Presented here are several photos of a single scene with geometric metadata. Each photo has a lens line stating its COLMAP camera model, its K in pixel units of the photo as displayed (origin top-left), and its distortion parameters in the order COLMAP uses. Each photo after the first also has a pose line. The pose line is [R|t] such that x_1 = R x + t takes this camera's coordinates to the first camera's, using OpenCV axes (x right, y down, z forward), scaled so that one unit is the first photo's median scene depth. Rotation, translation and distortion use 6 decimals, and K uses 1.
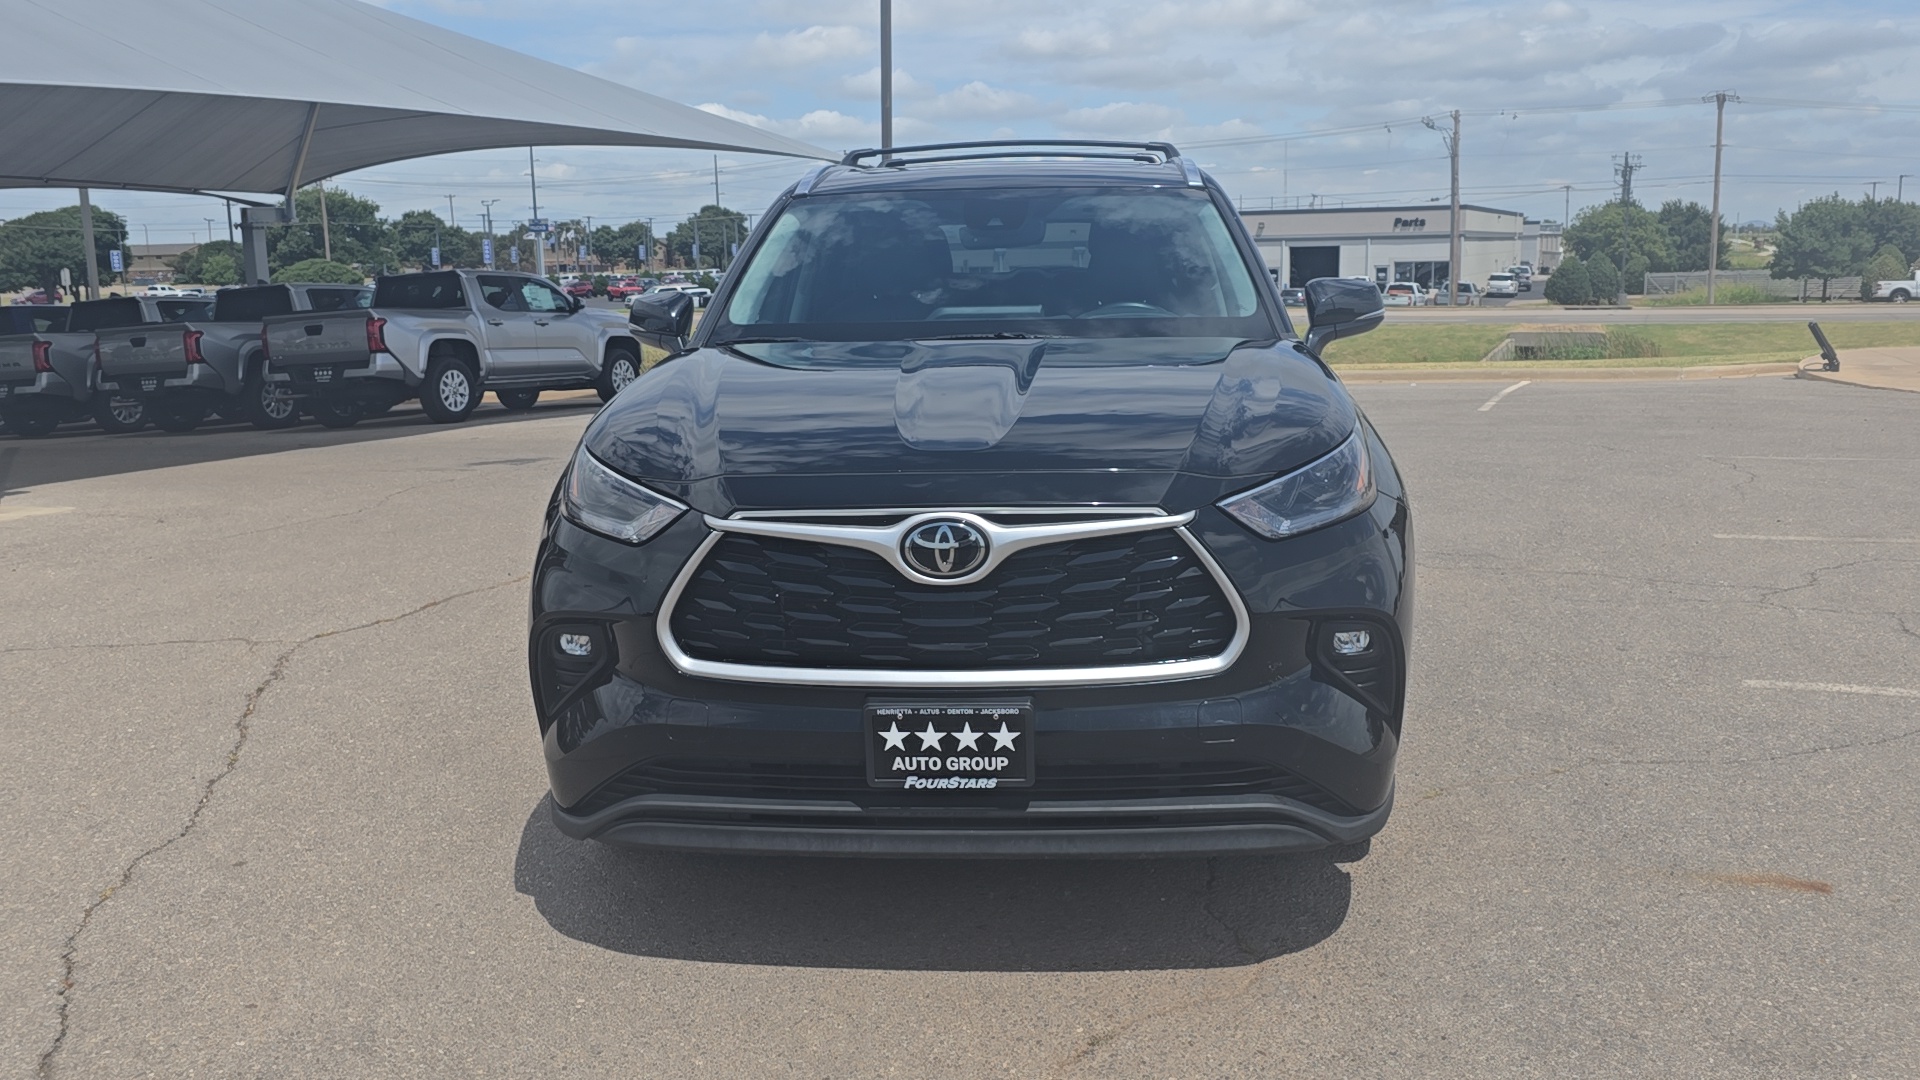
lens RADIAL K [[1609.6, 0, 979.8], [0, 1609.6, 559.8], [0, 0, 1]] dist [-0.030010, 0.031005]
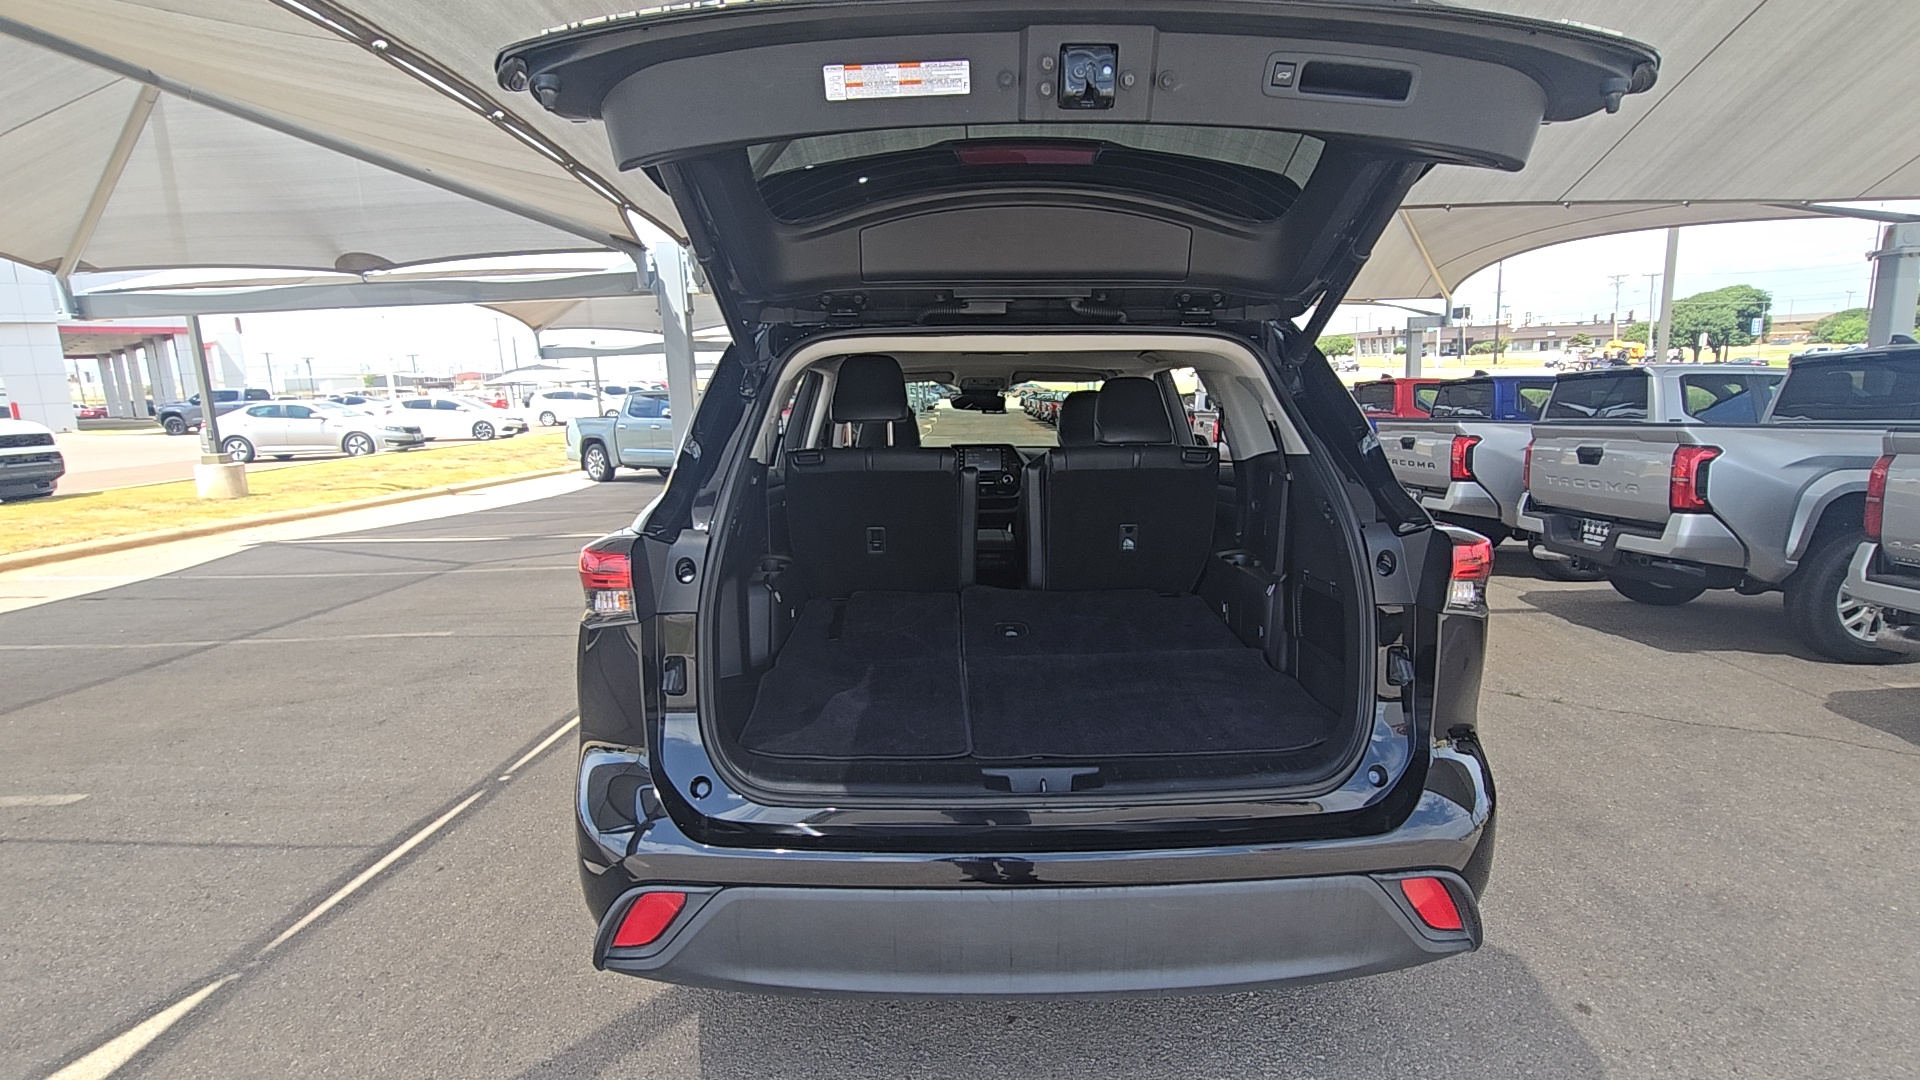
lens RADIAL K [[973.3, 0, 968.2], [0, 973.3, 554.7], [0, 0, 1]] dist [-0.002495, 0.002518]
pose [[0.397032, 0.179142, -0.900152, -0.268054], [-0.142627, 0.980894, 0.132301, -0.102436], [0.906655, 0.075858, 0.414997, 0.590592]]
